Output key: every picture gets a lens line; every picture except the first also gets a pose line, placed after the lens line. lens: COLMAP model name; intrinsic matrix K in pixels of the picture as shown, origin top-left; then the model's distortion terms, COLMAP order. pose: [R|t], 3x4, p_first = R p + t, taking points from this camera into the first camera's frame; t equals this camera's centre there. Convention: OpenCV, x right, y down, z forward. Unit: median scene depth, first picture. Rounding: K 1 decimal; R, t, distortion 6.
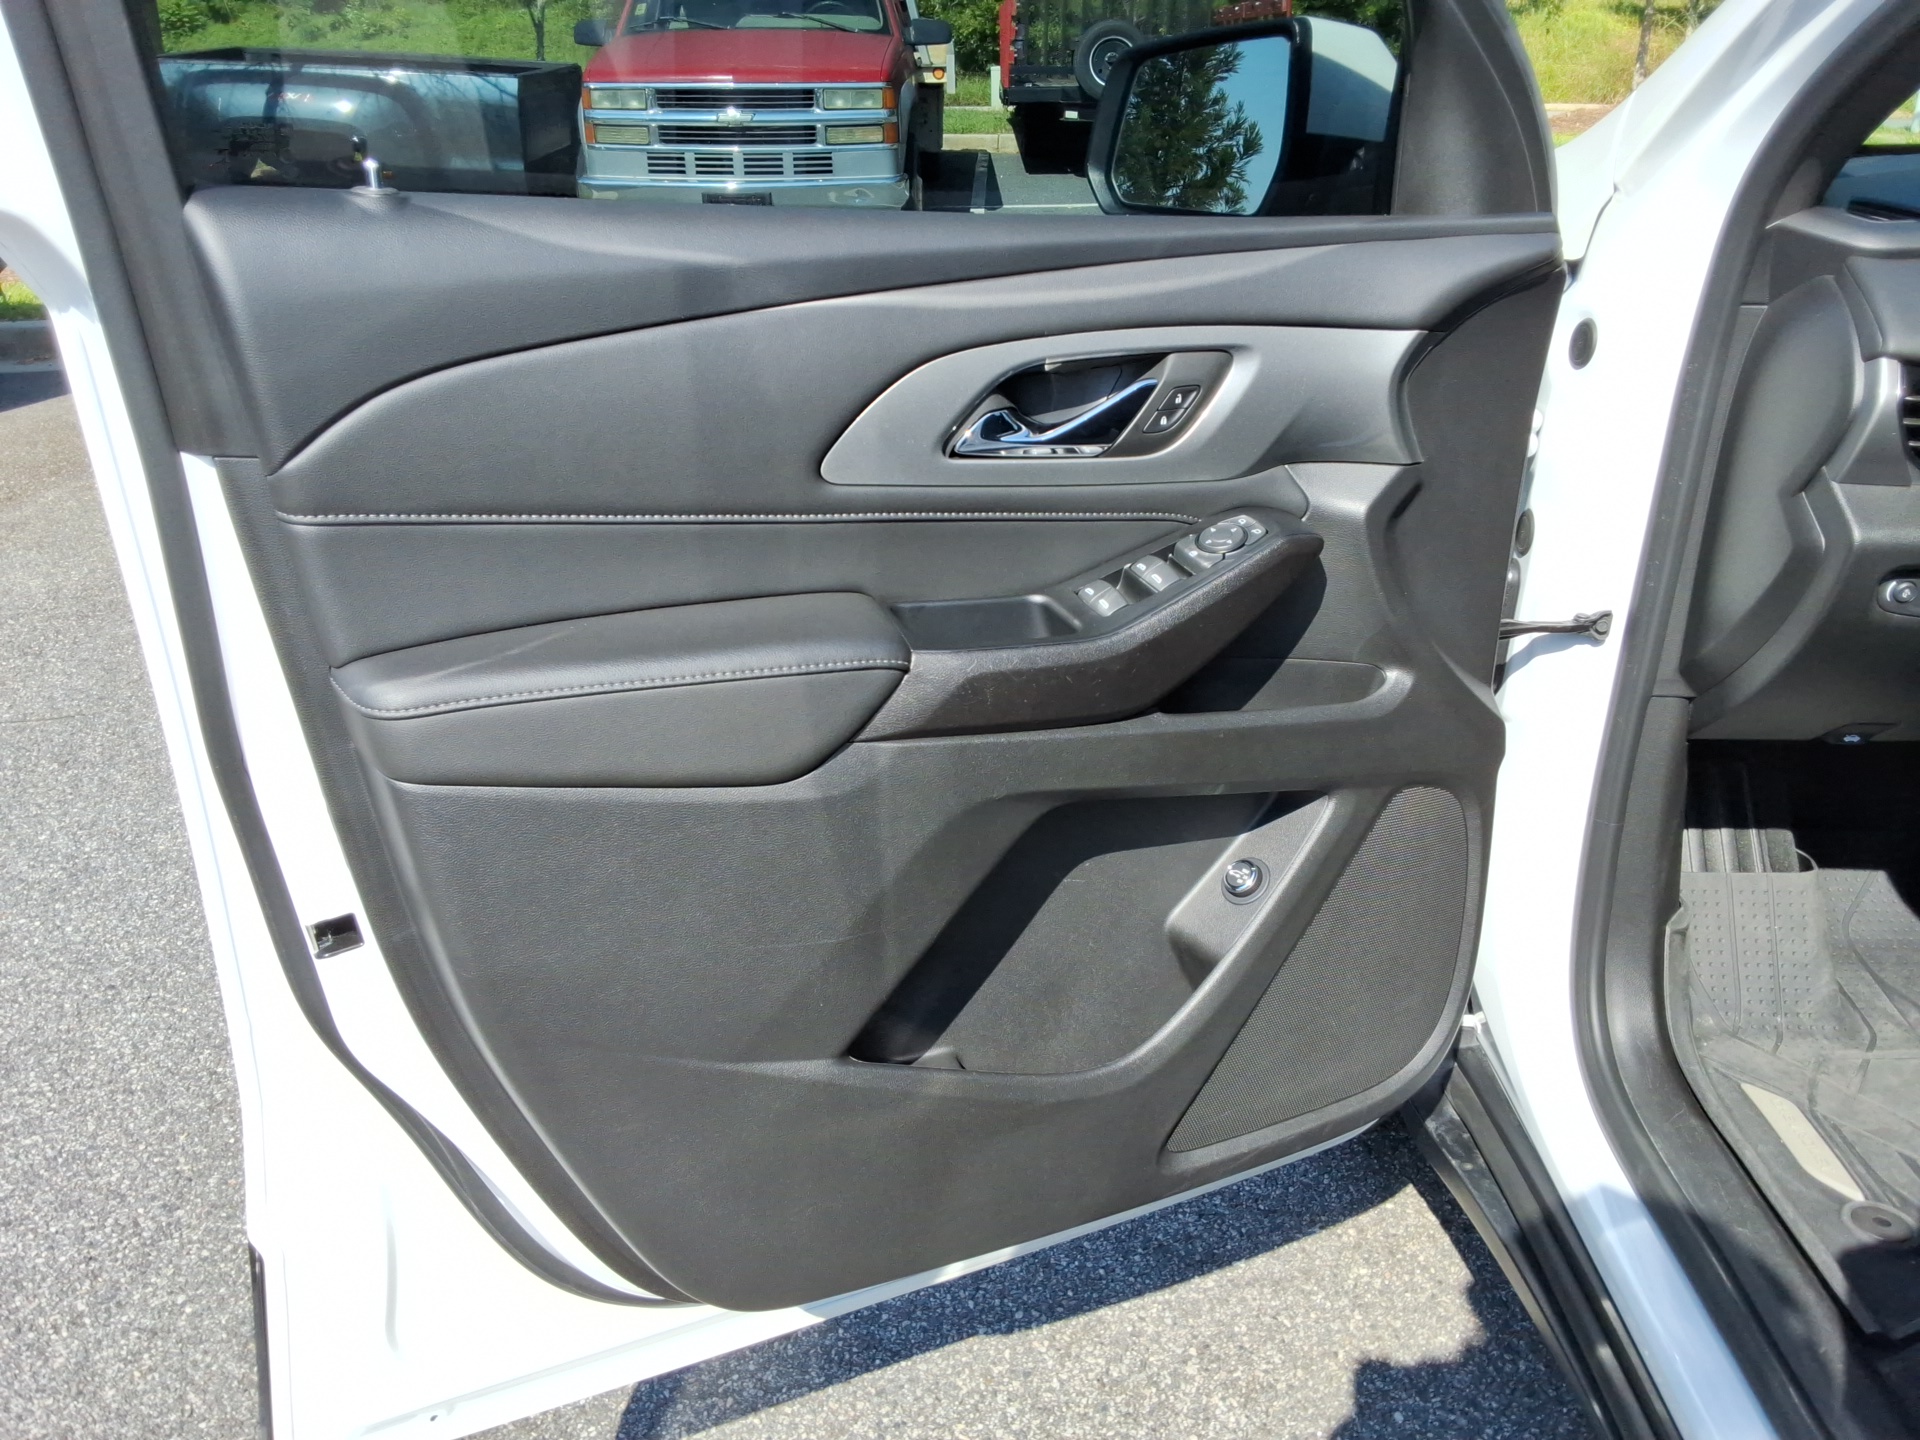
lens RADIAL K [[1539.2, 0, 973.1], [0, 1539.2, 697.4], [0, 0, 1]] dist [0.134806, -0.223881]
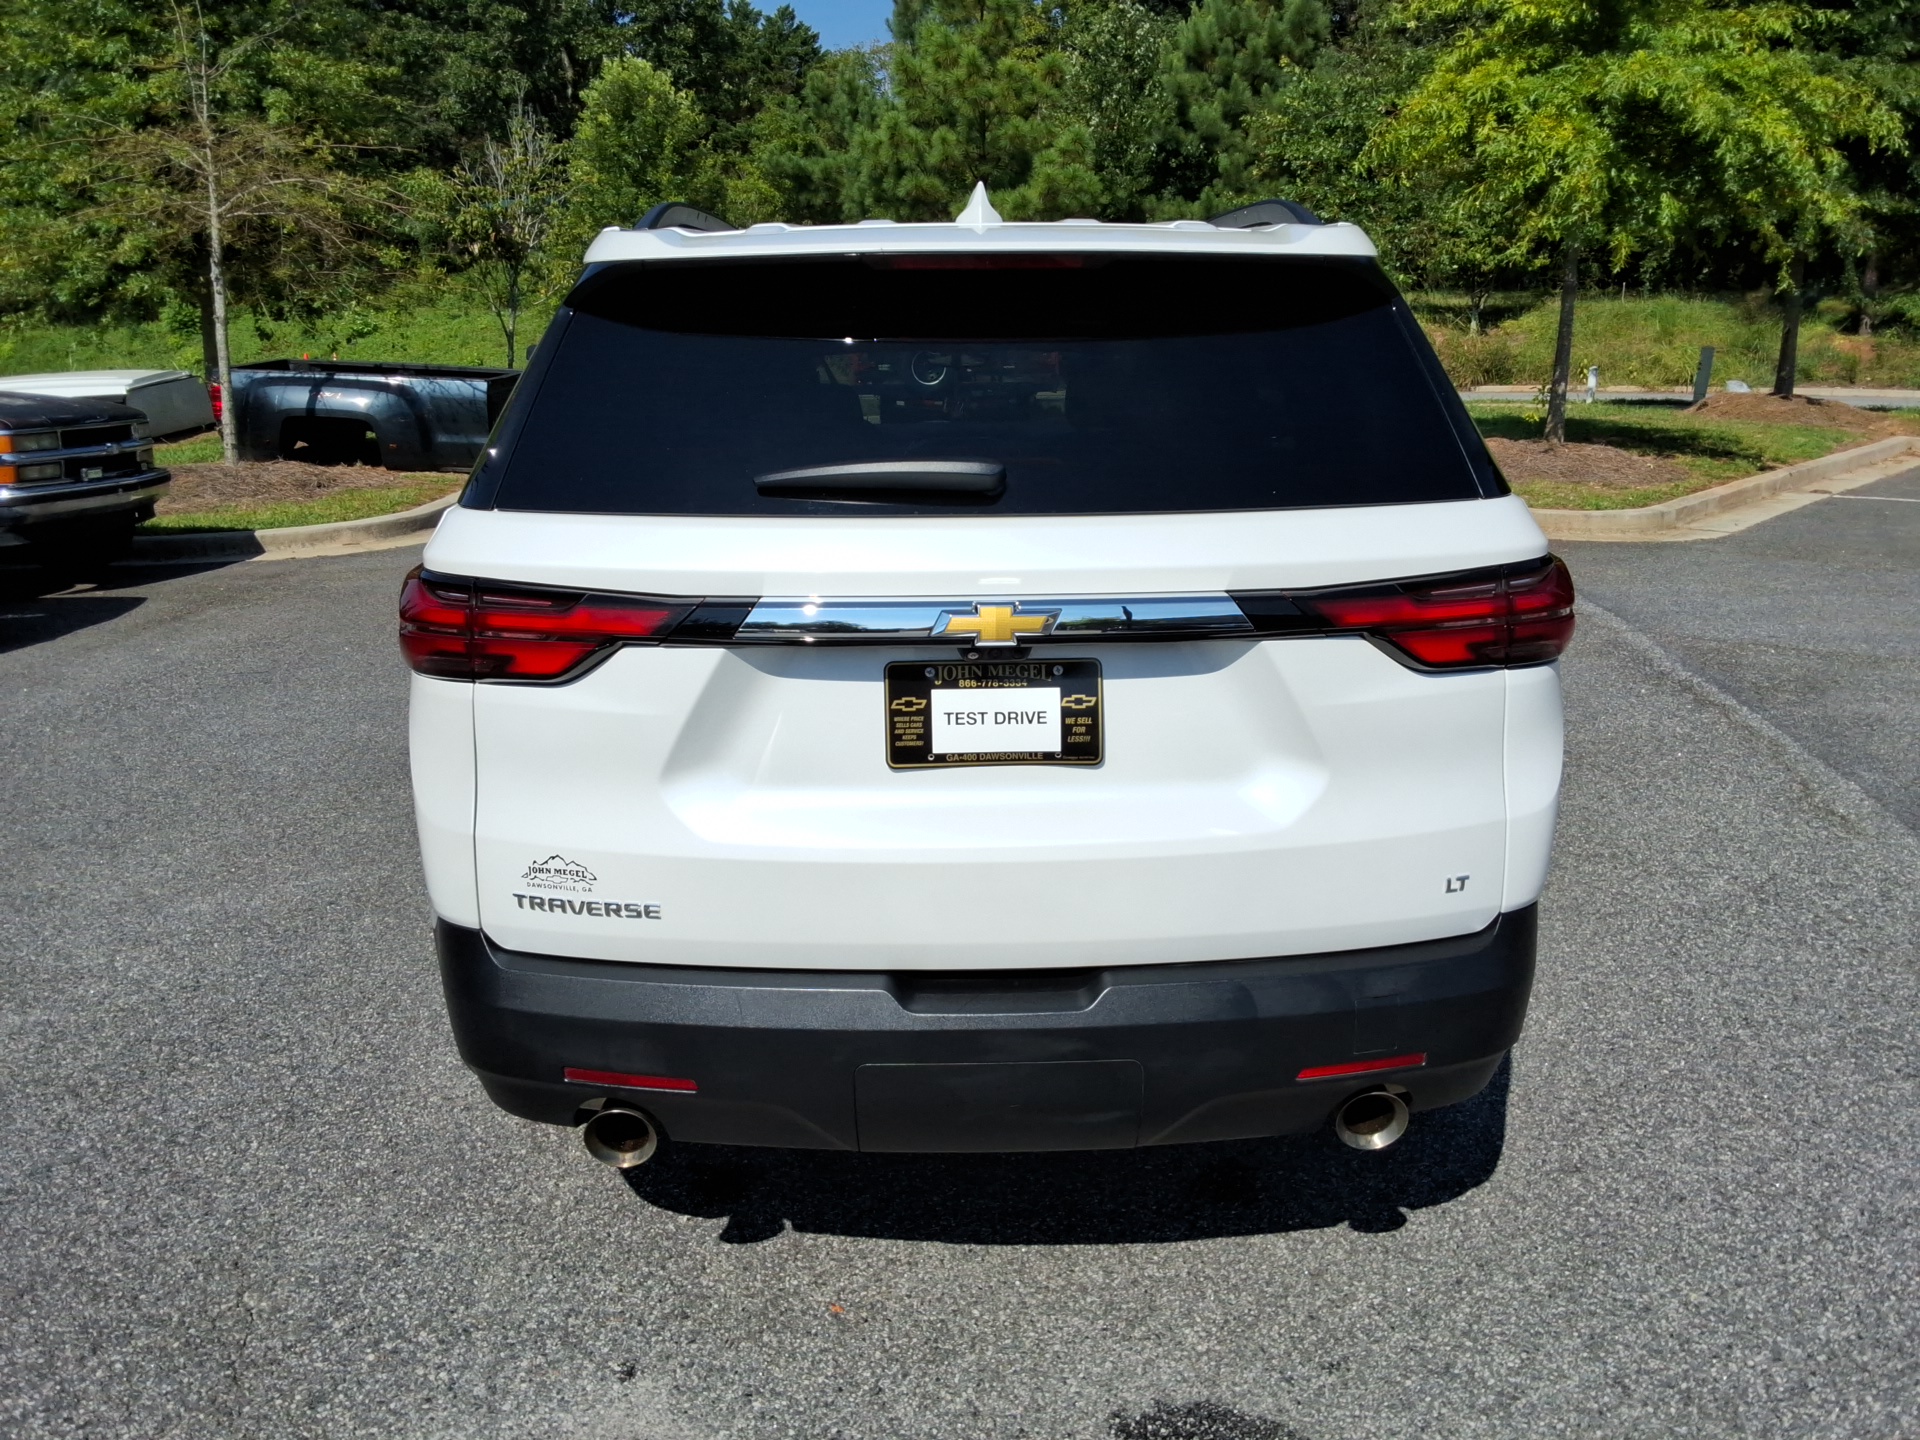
lens RADIAL K [[1539.2, 0, 973.1], [0, 1539.2, 697.4], [0, 0, 1]] dist [0.134806, -0.223881]
pose [[0.999657, -0.012690, 0.022907, 0.118258], [0.016258, 0.986493, -0.162994, 0.130677], [-0.020529, 0.163311, 0.986361, -0.372640]]
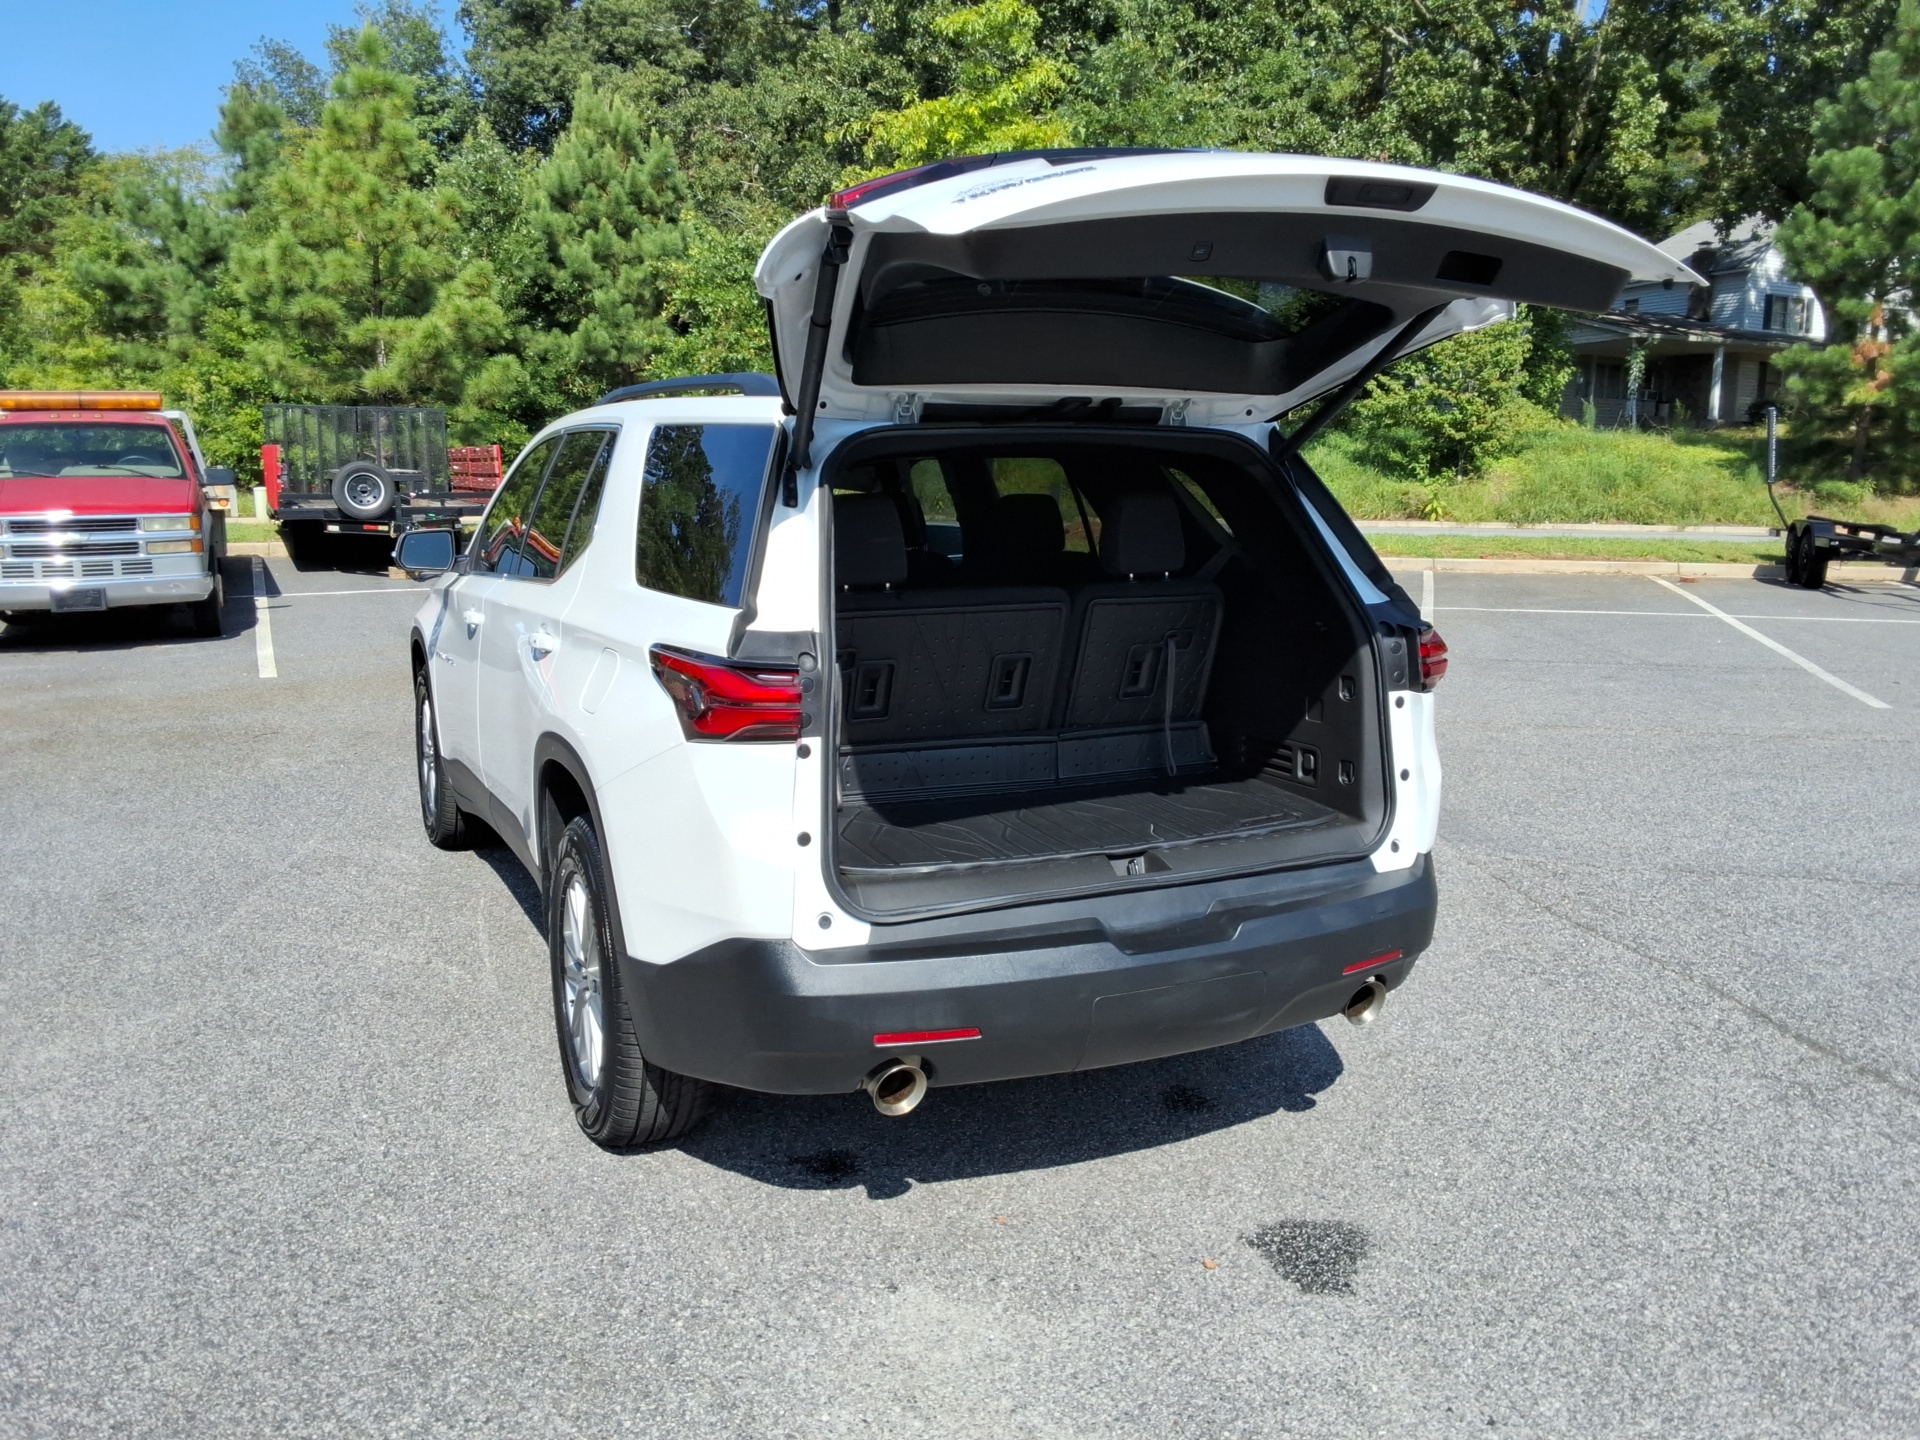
lens RADIAL K [[1536.6, 0, 973.0], [0, 1536.6, 699.9], [0, 0, 1]] dist [0.116944, -0.181372]
pose [[0.902560, -0.063215, 0.425898, -0.024106], [0.162507, 0.966018, -0.201000, 0.144598], [-0.398719, 0.250626, 0.882162, -0.414698]]
